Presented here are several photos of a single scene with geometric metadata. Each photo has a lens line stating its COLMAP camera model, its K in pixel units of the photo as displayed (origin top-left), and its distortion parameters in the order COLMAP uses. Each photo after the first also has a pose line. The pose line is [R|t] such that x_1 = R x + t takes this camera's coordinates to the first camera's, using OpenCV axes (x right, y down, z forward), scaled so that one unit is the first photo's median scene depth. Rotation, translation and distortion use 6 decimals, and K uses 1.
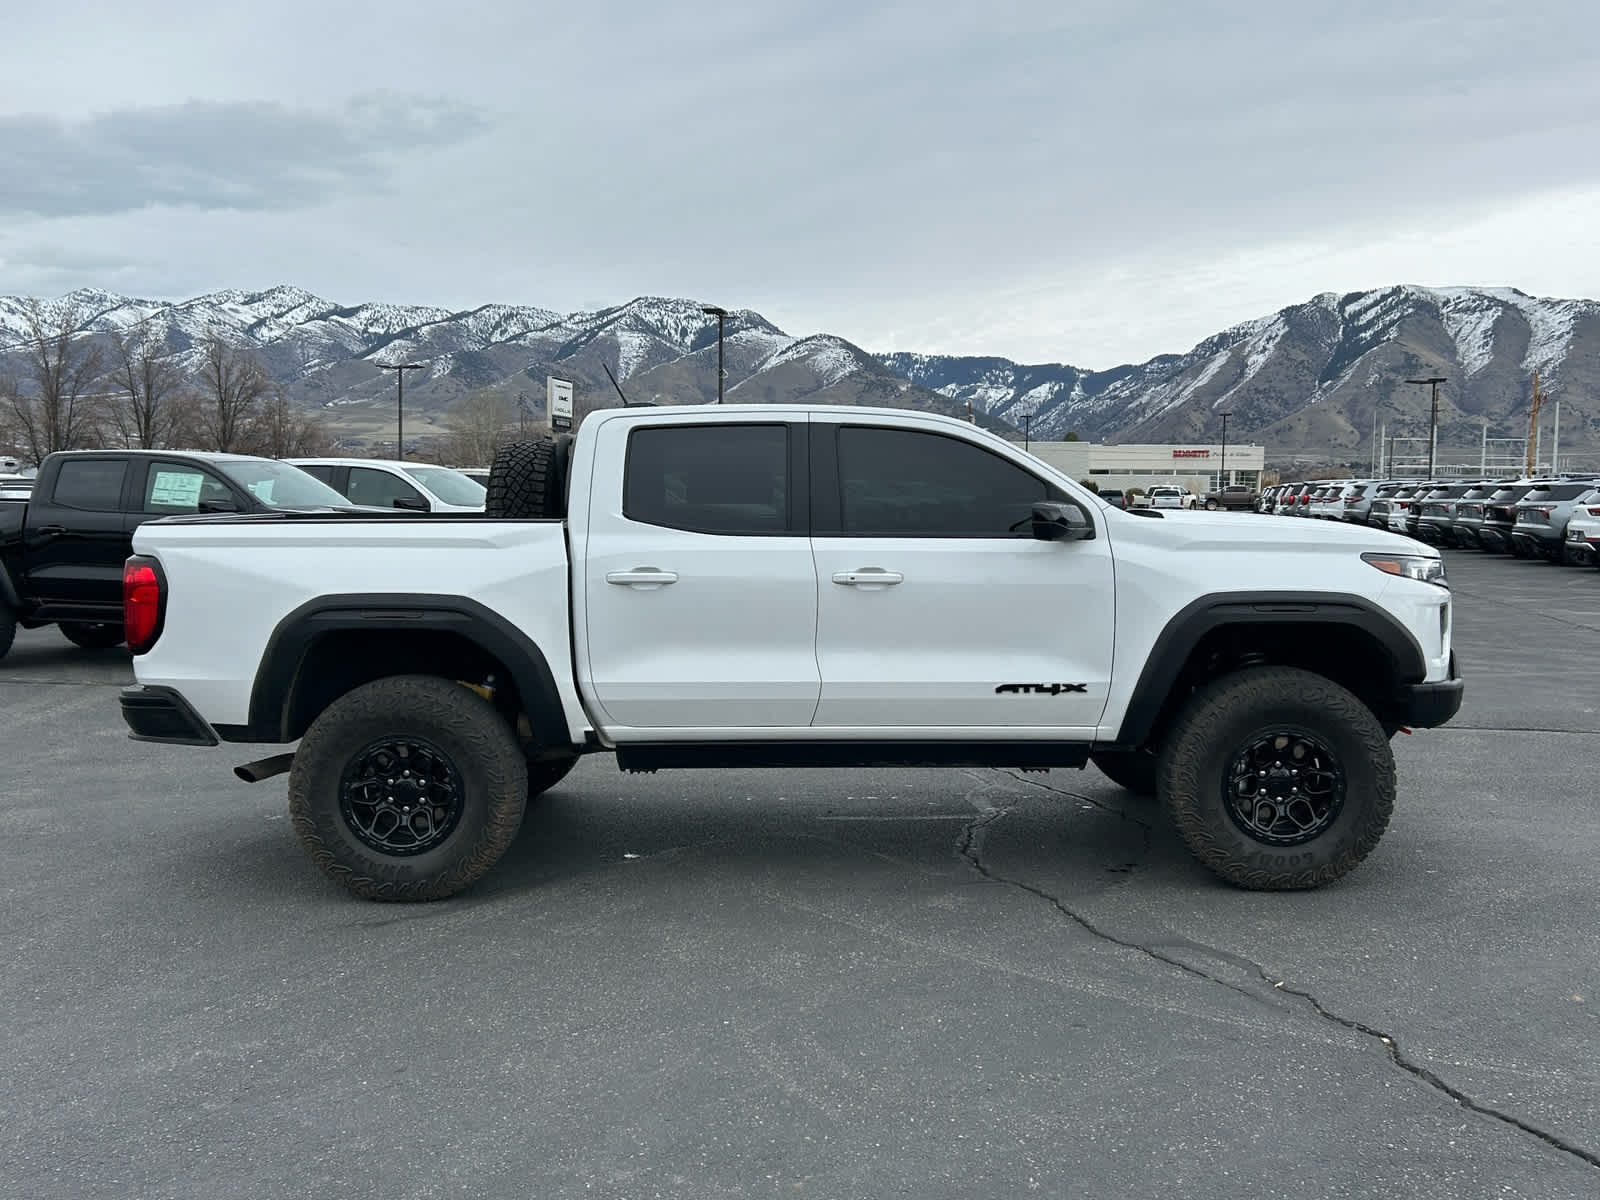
lens RADIAL K [[1467.7, 0, 809.2], [0, 1467.7, 581.2], [0, 0, 1]] dist [0.071860, -0.084421]
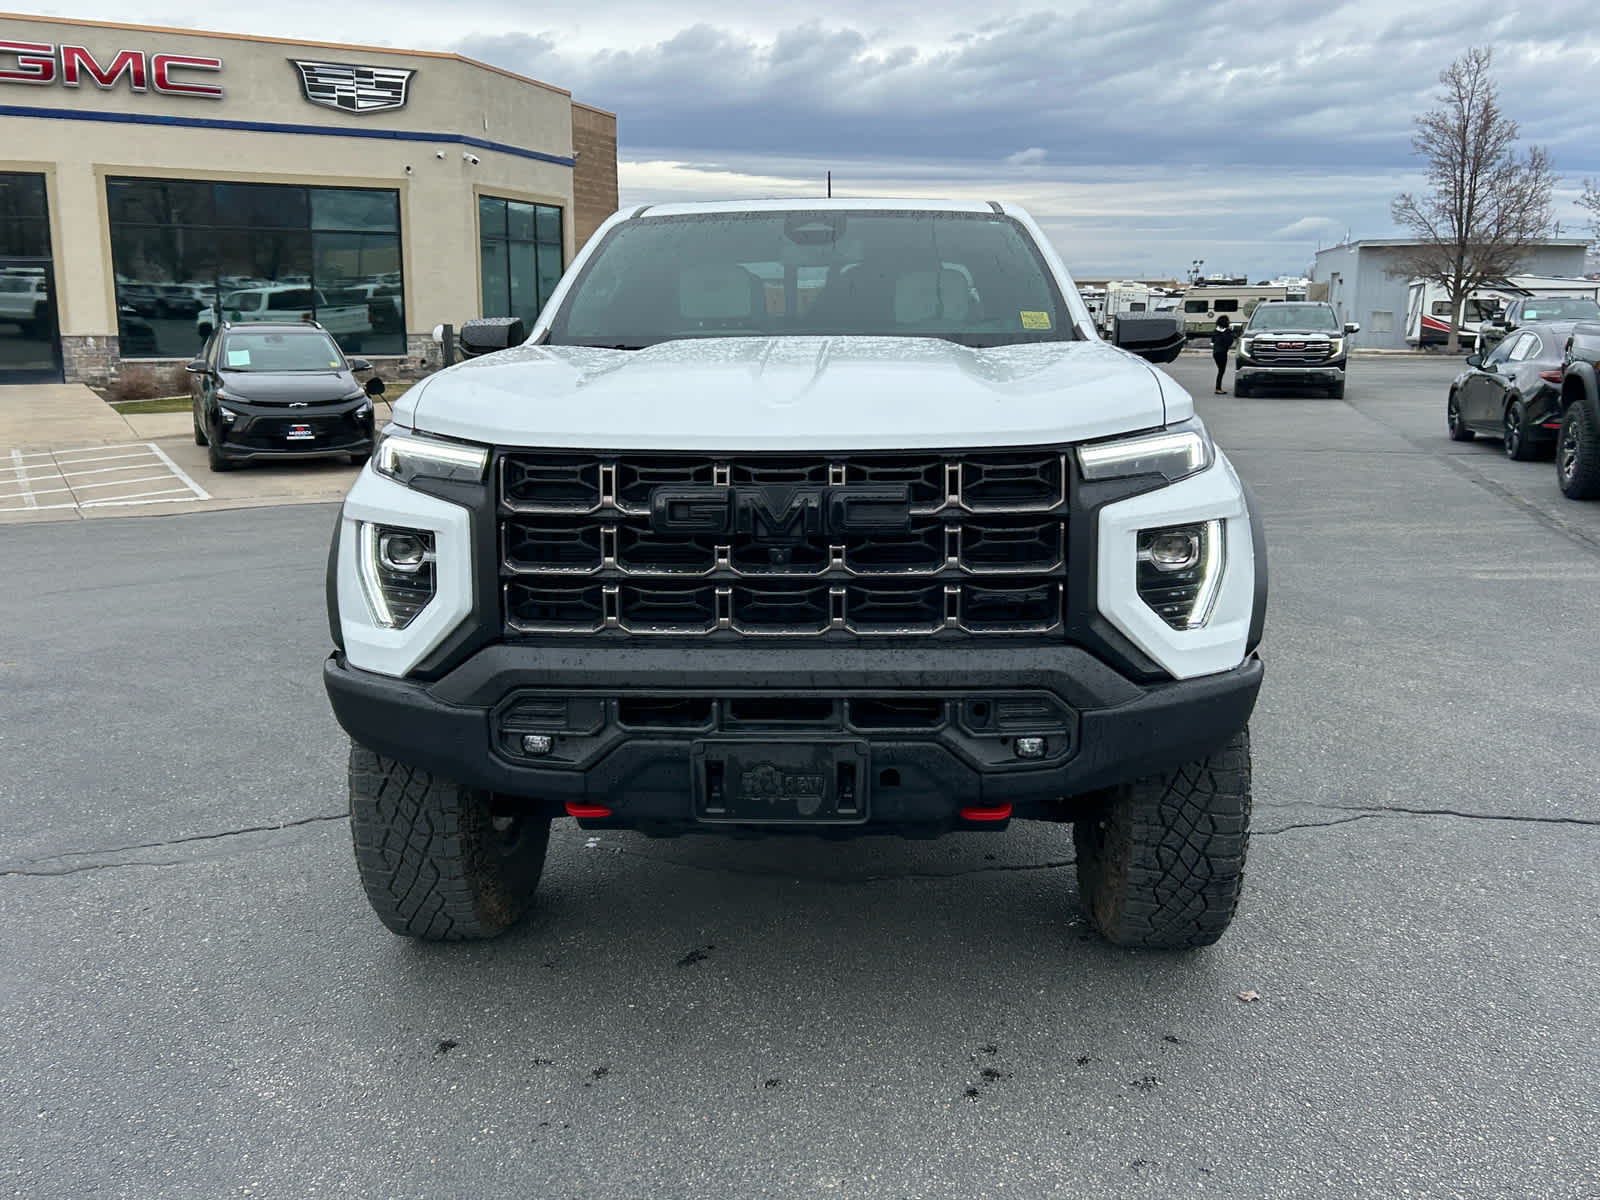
lens RADIAL K [[1464.9, 0, 802.0], [0, 1464.9, 562.8], [0, 0, 1]] dist [0.057470, -0.027911]
pose [[-0.059182, 0.162861, -0.984873, 0.081065], [-0.062772, 0.984042, 0.166495, -0.005726], [0.996272, 0.071676, -0.048015, 0.103275]]
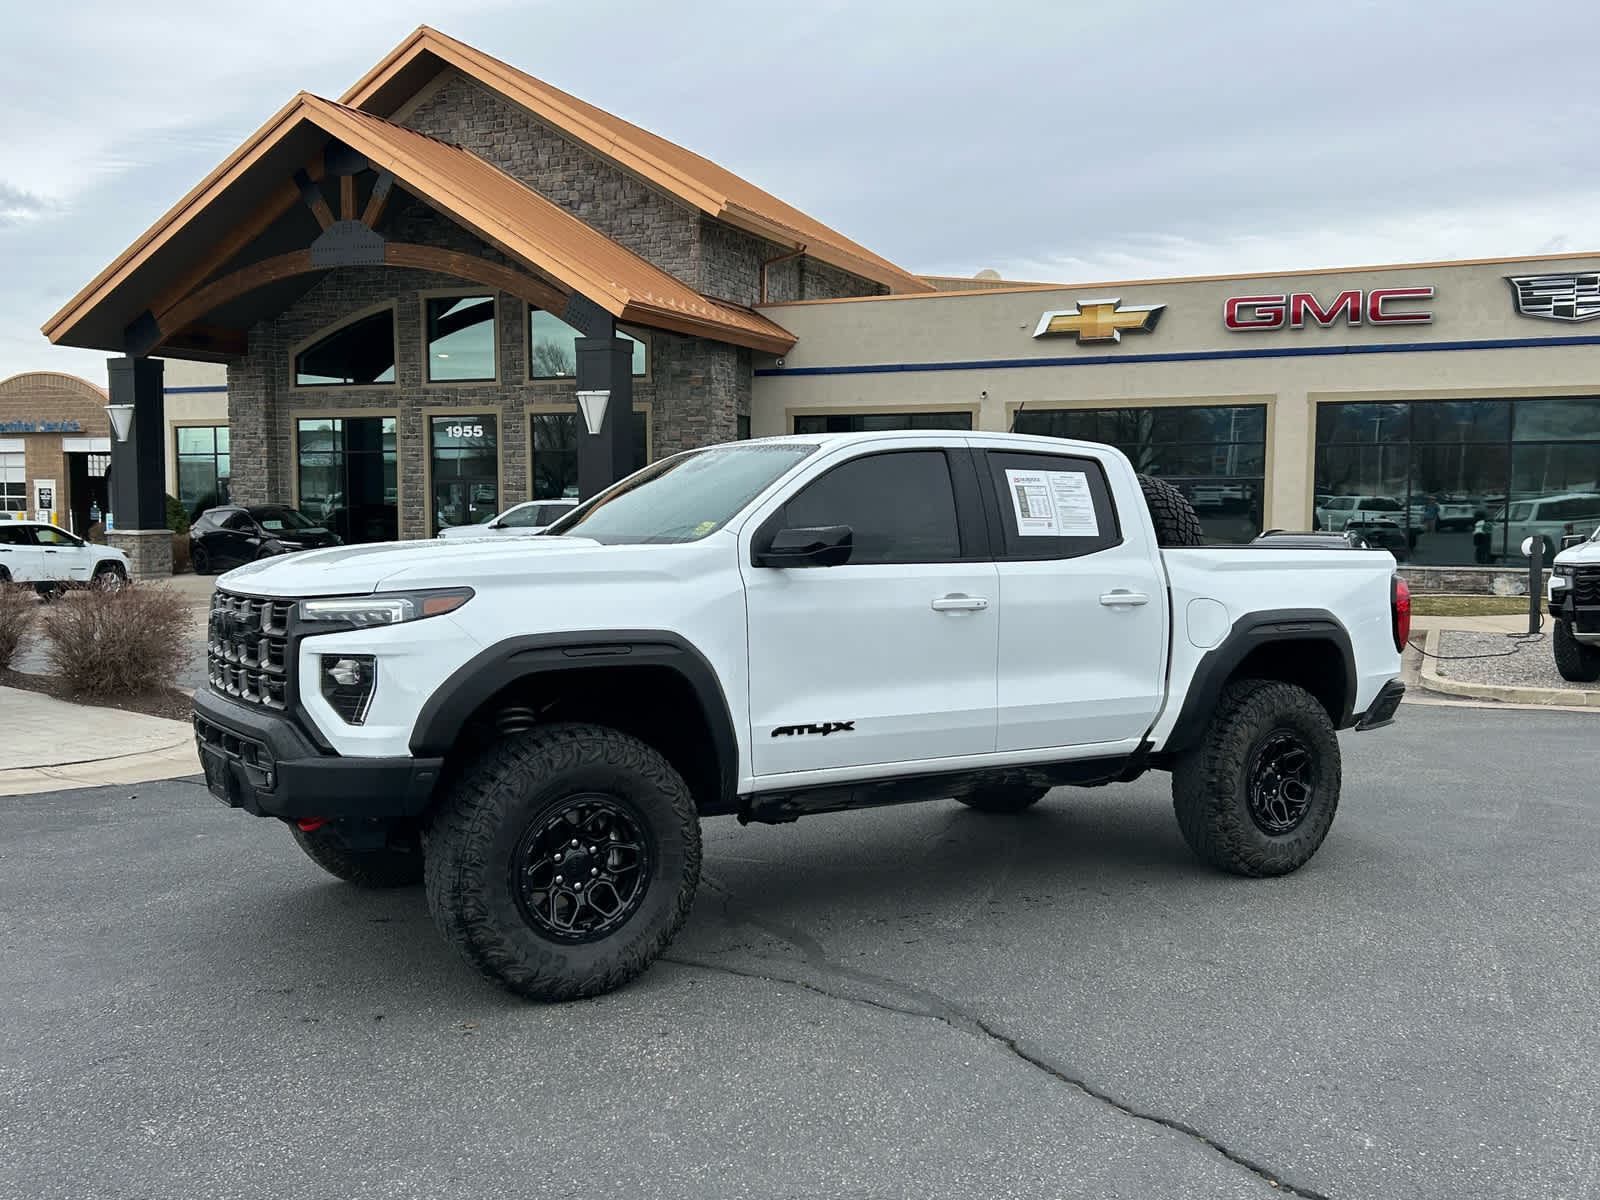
lens RADIAL K [[1458.0, 0, 800.0], [0, 1458.0, 600.0], [0, 0, 1]] dist [0.099898, -0.148592]
pose [[-0.838475, 0.017727, -0.544652, 0.056929], [-0.049829, 0.992790, 0.109022, -0.011098], [0.542657, 0.118552, -0.831546, 0.178161]]
